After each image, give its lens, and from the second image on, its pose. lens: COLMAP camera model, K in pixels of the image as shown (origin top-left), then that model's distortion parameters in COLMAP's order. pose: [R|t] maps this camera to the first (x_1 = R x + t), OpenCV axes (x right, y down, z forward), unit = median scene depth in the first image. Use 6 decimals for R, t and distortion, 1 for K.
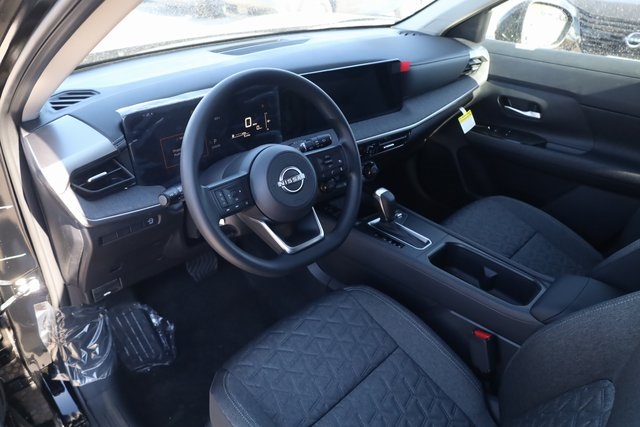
lens RADIAL K [[429.6, 0, 320.1], [0, 429.6, 218.1], [0, 0, 1]] dist [-0.026759, 0.001092]
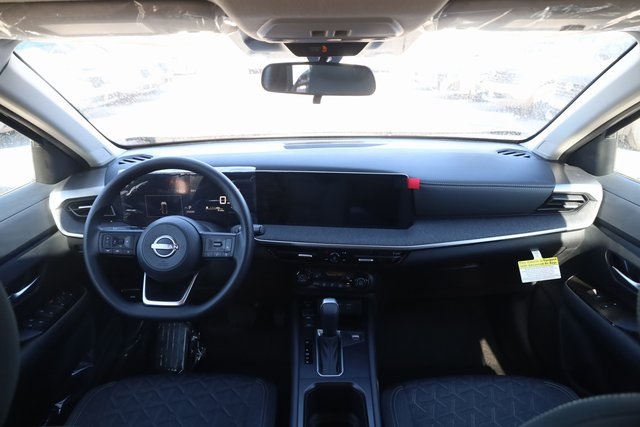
lens RADIAL K [[429.6, 0, 320.5], [0, 429.6, 211.3], [0, 0, 1]] dist [-0.026759, 0.001092]
pose [[0.732471, 0.221573, -0.643733, 0.614400], [-0.350872, 0.933166, -0.078044, -0.148301], [0.583417, 0.283033, 0.761260, 0.192366]]
